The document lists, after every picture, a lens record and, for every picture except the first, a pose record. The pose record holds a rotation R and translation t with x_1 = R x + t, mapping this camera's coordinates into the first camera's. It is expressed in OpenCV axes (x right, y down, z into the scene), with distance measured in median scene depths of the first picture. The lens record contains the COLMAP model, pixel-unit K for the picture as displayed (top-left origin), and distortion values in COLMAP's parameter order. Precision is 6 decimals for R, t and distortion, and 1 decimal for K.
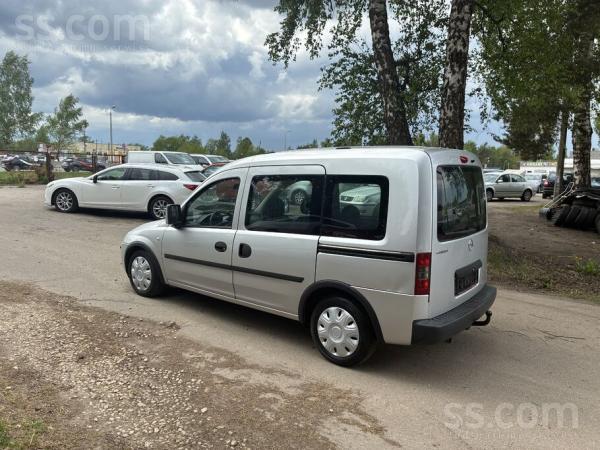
lens RADIAL K [[465.8, 0, 311.4], [0, 465.8, 224.1], [0, 0, 1]] dist [0.093946, -0.112782]
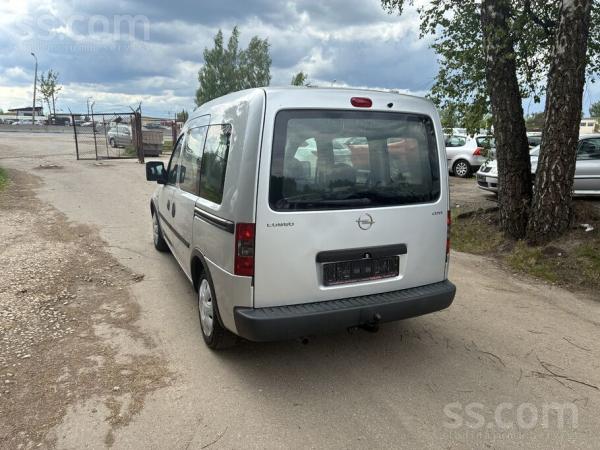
lens RADIAL K [[465.8, 0, 311.4], [0, 465.8, 224.1], [0, 0, 1]] dist [0.093946, -0.112782]
pose [[0.878092, 0.086586, -0.470593, 0.200257], [-0.059786, 0.995638, 0.071634, 0.000716], [0.474743, -0.034767, 0.879437, 0.106072]]
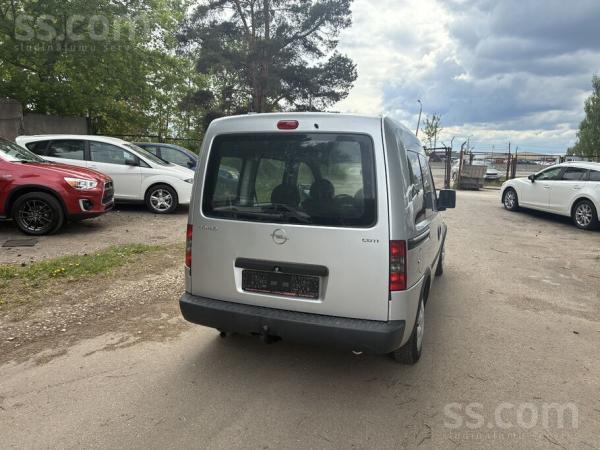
lens RADIAL K [[466.8, 0, 300.3], [0, 466.8, 215.2], [0, 0, 1]] dist [0.053674, 0.007789]
pose [[0.276474, 0.097809, -0.956031, 0.353294], [-0.138890, 0.988430, 0.060959, -0.013060], [0.950932, 0.115929, 0.286859, 0.267328]]
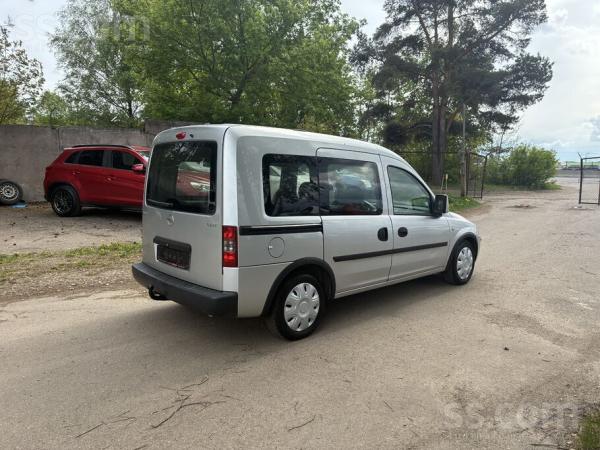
lens RADIAL K [[465.8, 0, 311.4], [0, 465.8, 224.1], [0, 0, 1]] dist [0.093946, -0.112782]
pose [[-0.189718, 0.091938, -0.977525, 0.417109], [-0.147928, 0.981565, 0.121027, -0.037383], [0.970631, 0.167564, -0.172621, 0.483637]]
